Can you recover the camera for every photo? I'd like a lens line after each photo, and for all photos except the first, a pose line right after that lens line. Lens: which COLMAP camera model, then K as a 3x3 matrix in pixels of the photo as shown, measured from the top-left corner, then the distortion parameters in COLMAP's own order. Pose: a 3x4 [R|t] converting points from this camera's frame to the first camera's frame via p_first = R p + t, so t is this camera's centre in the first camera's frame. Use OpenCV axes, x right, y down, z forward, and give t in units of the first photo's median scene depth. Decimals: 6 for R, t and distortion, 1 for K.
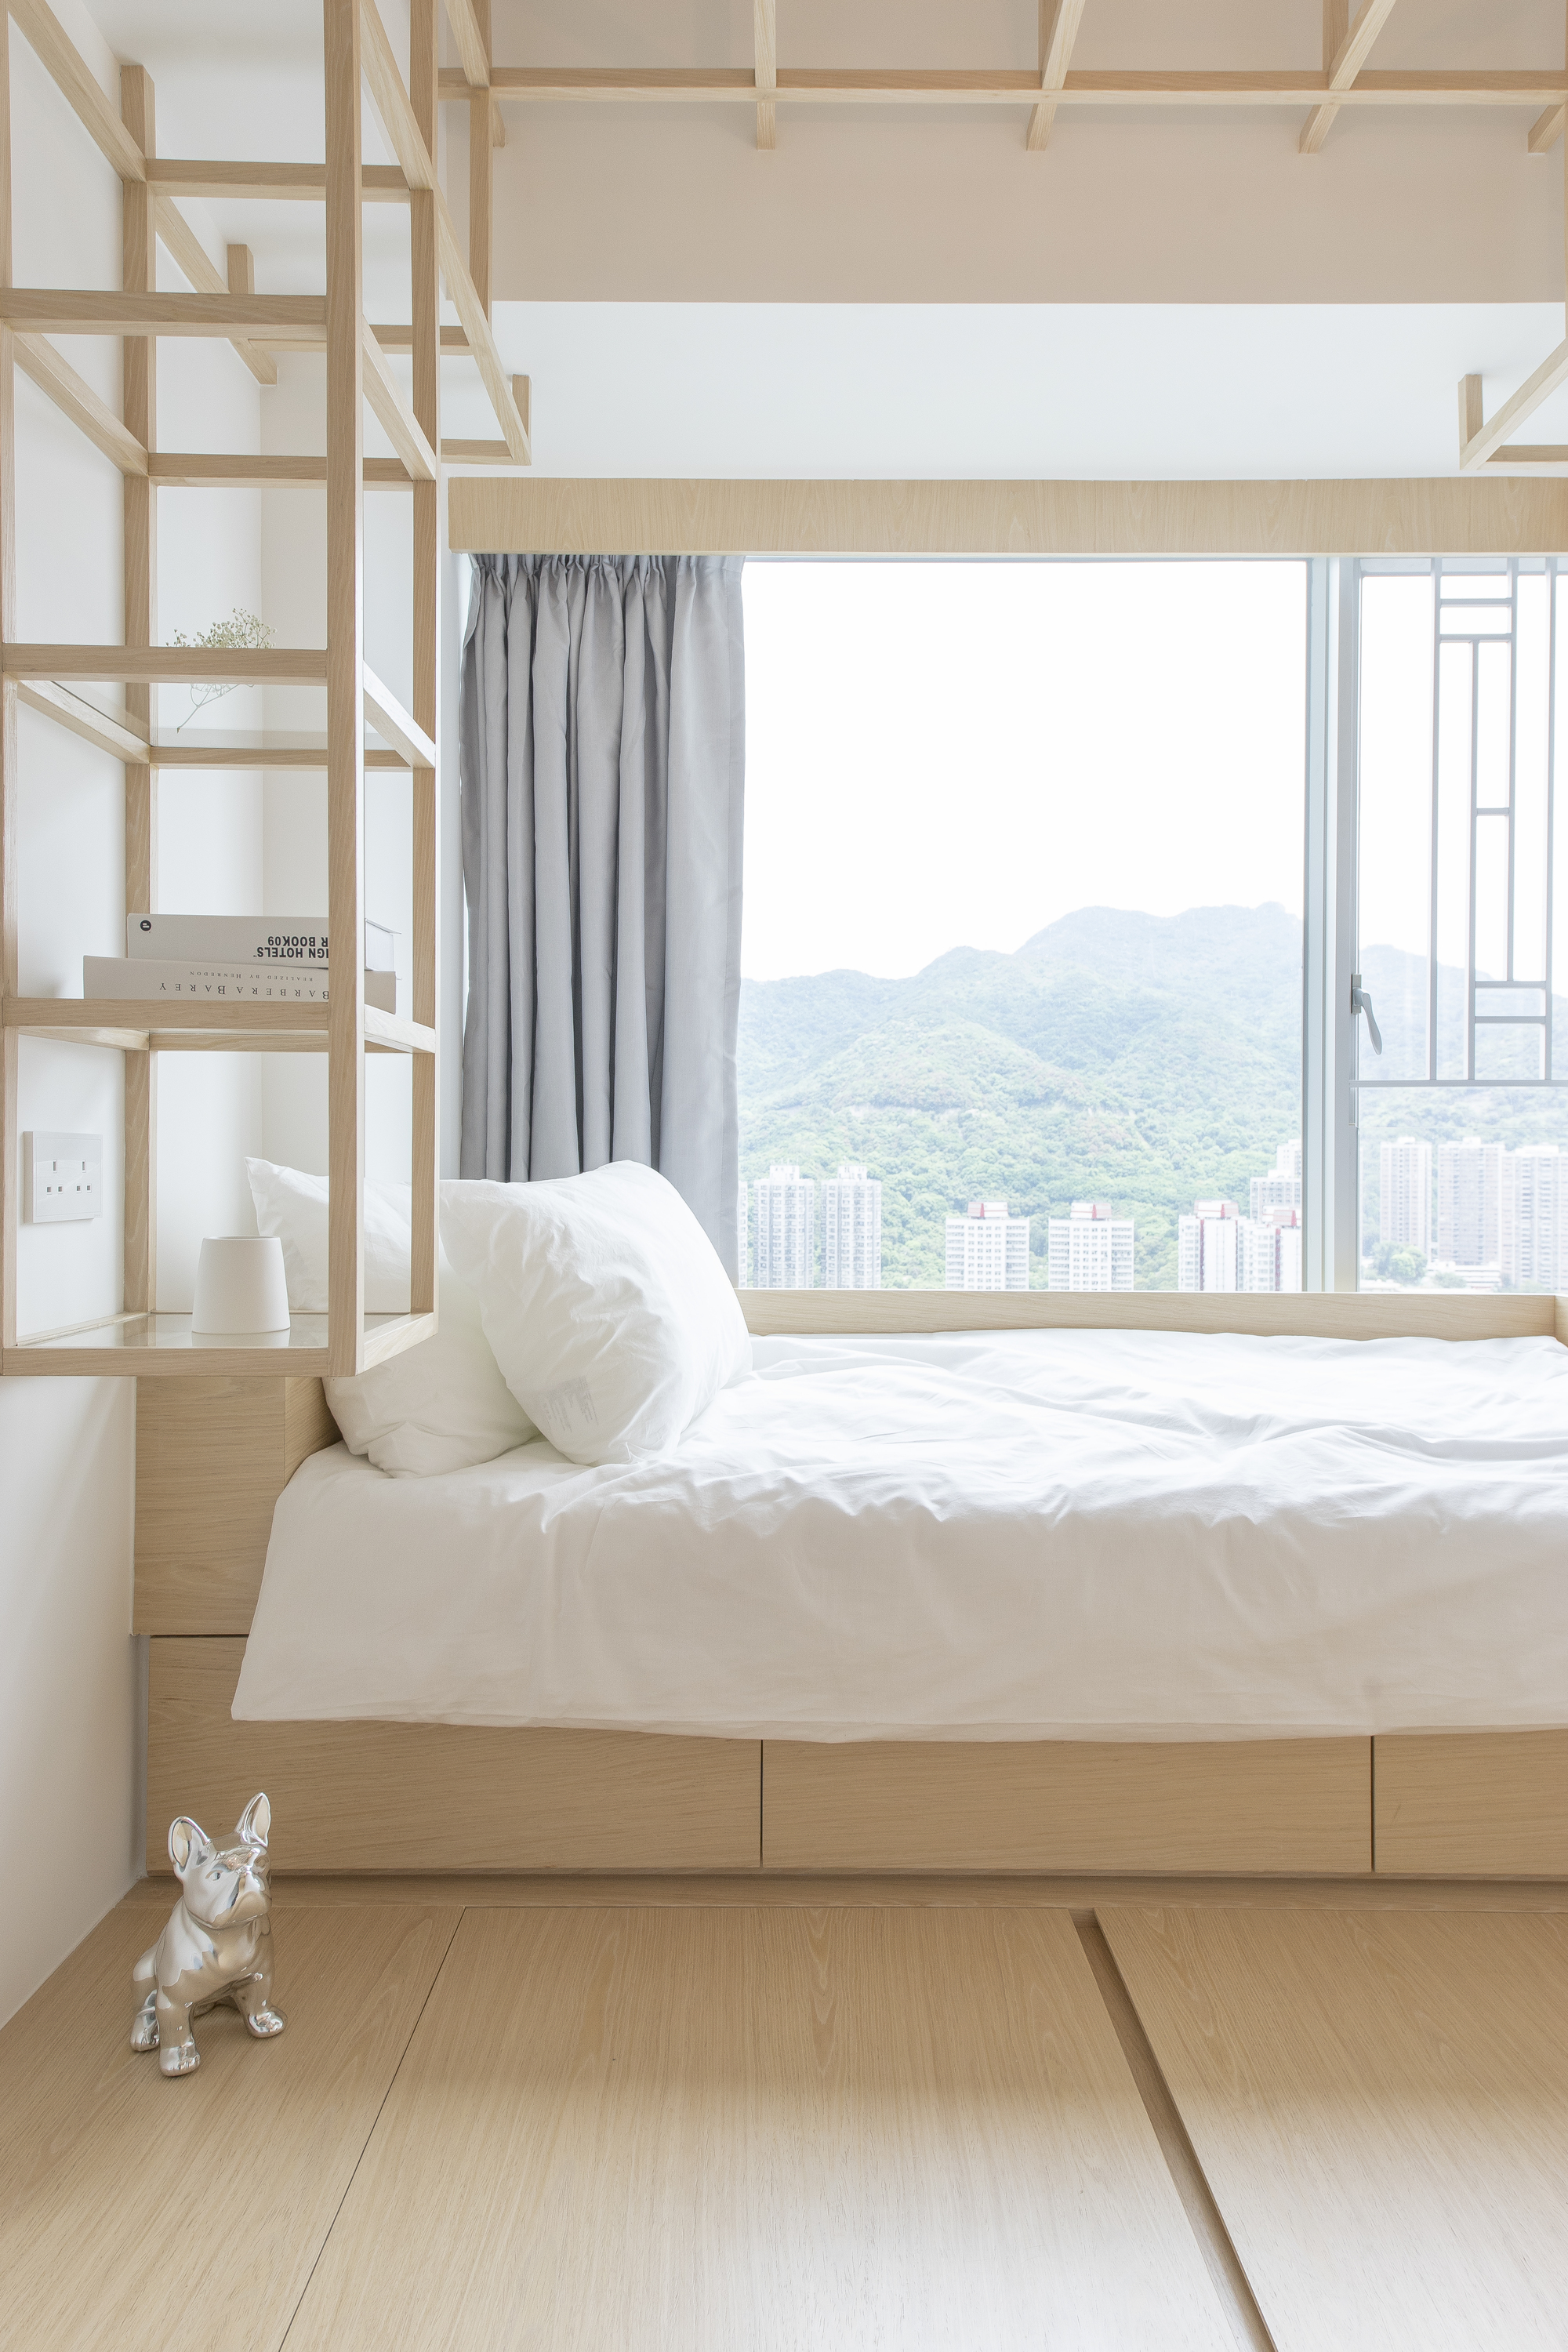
lens RADIAL K [[1618.0, 0, 784.0], [0, 1618.0, 1176.0], [0, 0, 1]] dist [0.065694, -0.045328]
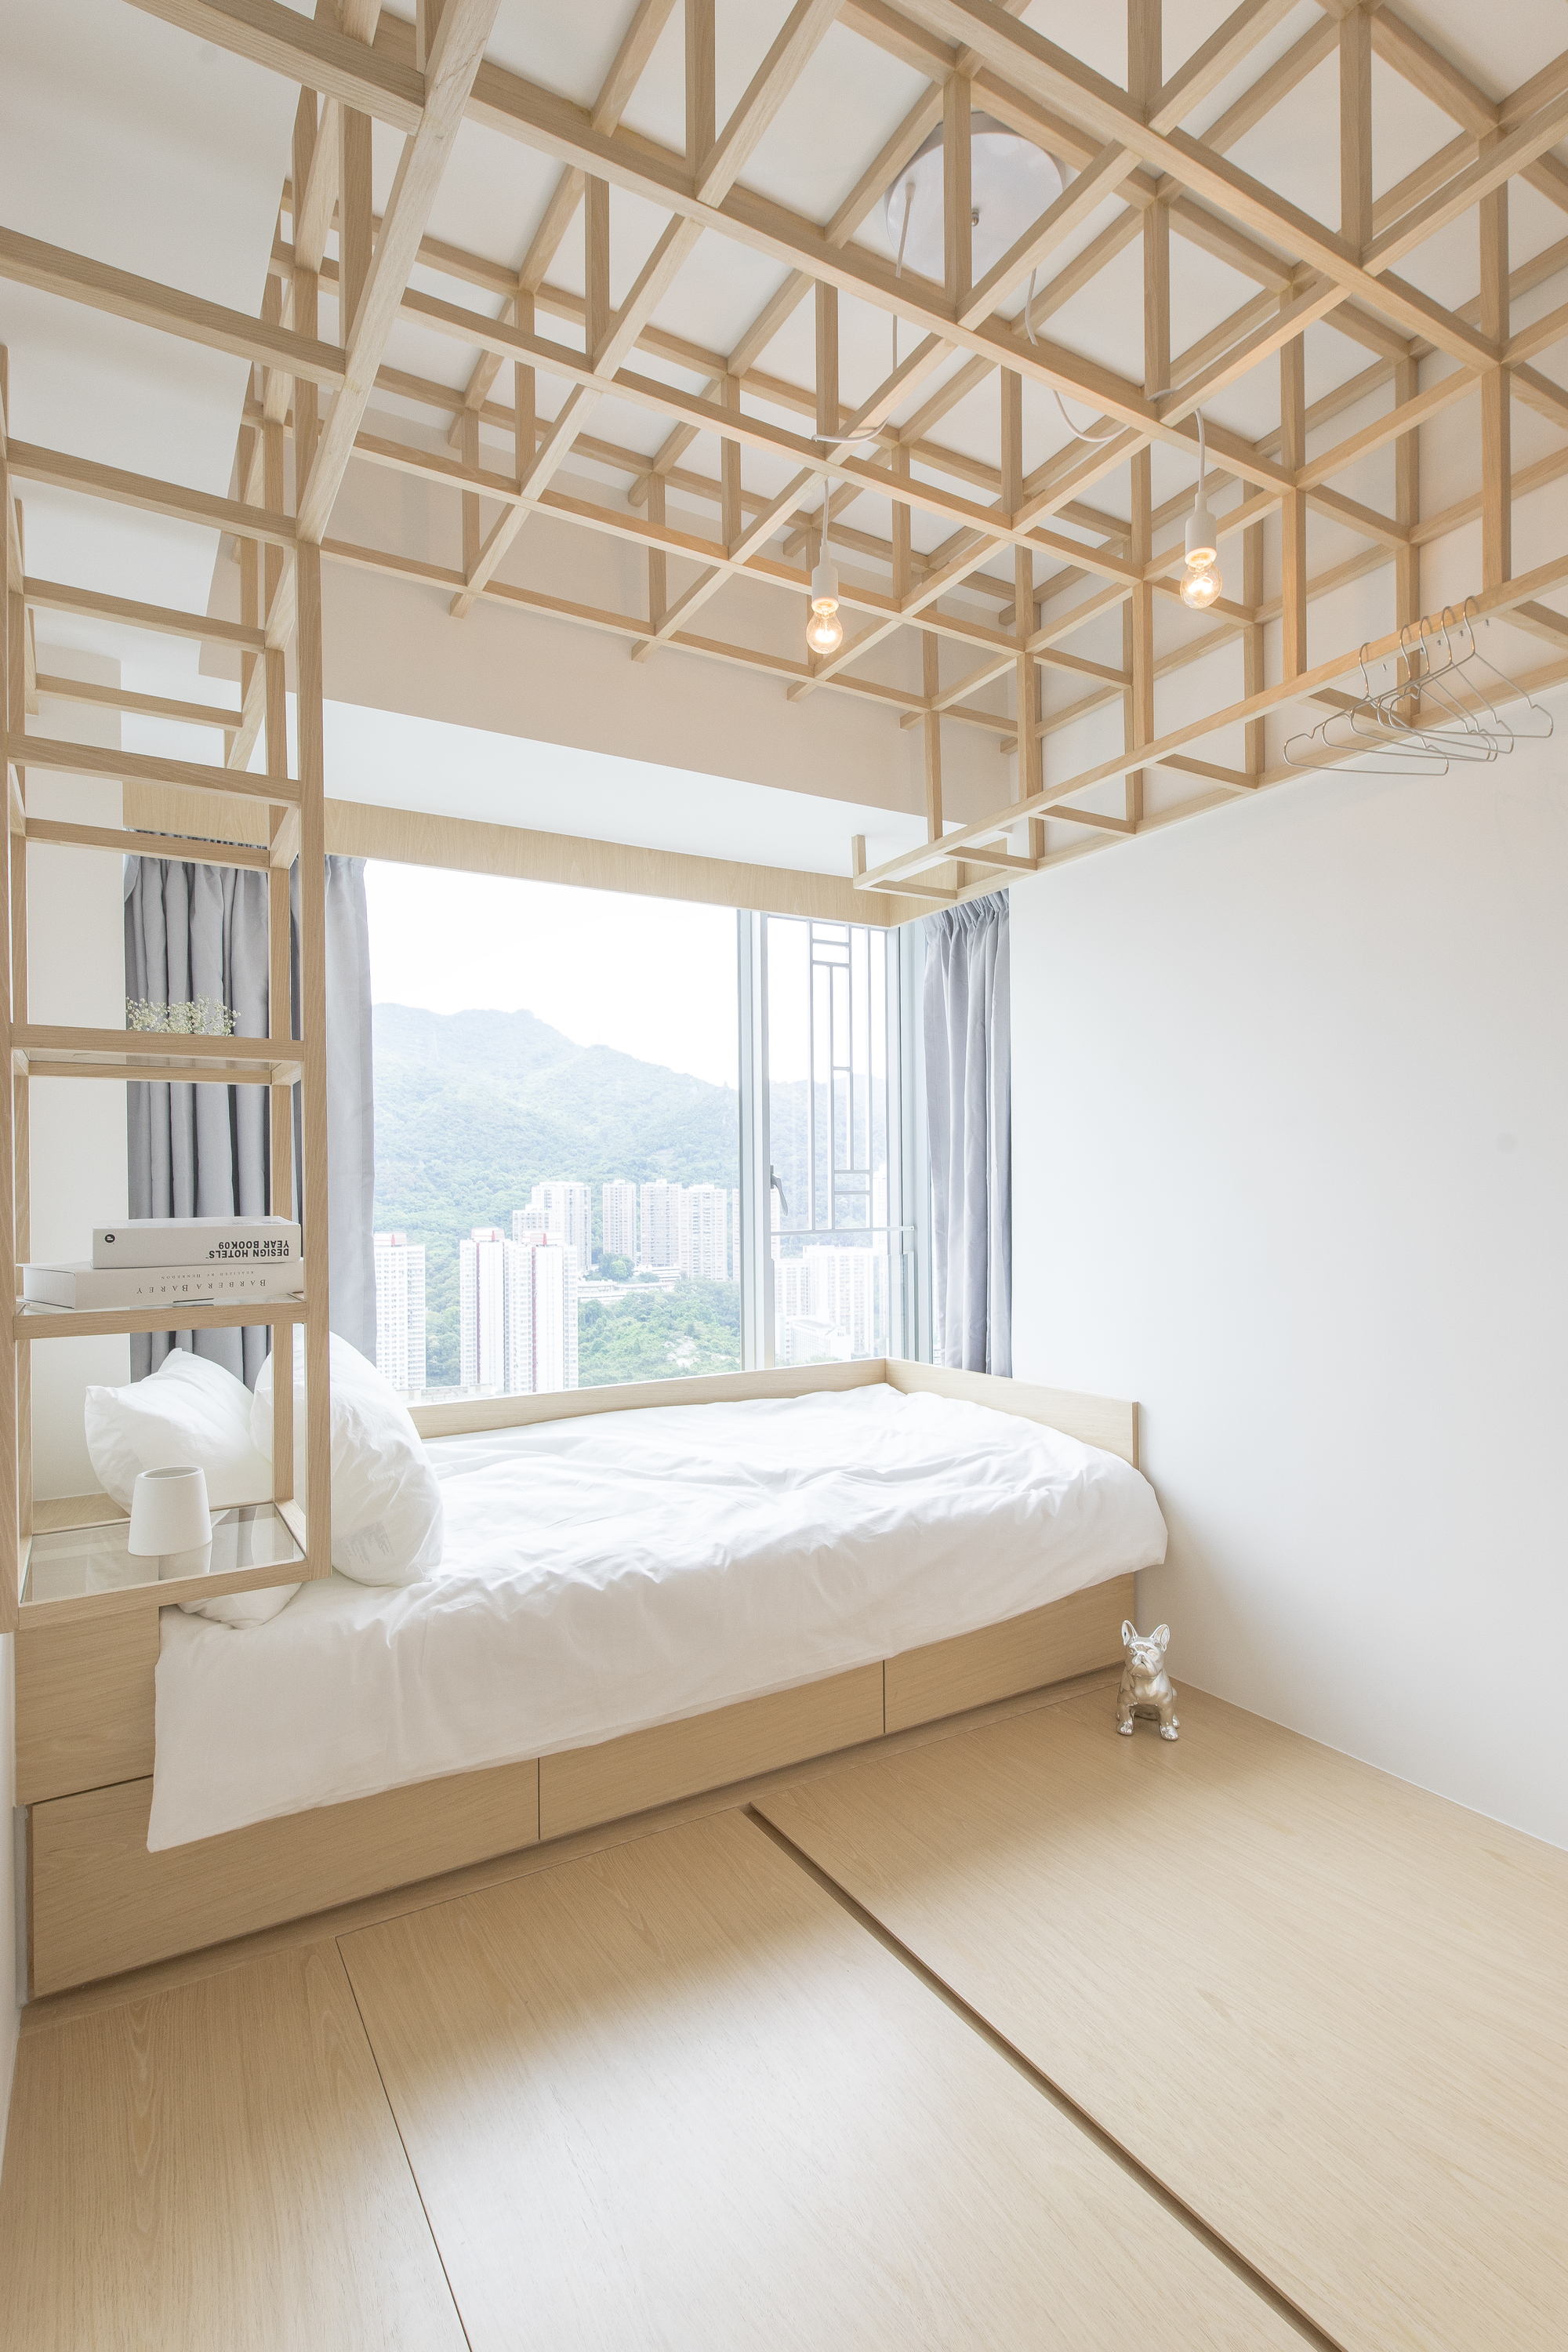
lens RADIAL K [[1274.0, 0, 784.0], [0, 1274.0, 1176.0], [0, 0, 1]] dist [0.014857, -0.000934]
pose [[0.841024, -0.025932, 0.540375, -0.393652], [0.019861, 0.999657, 0.017062, -0.168499], [-0.540633, -0.003617, 0.841251, -0.070439]]
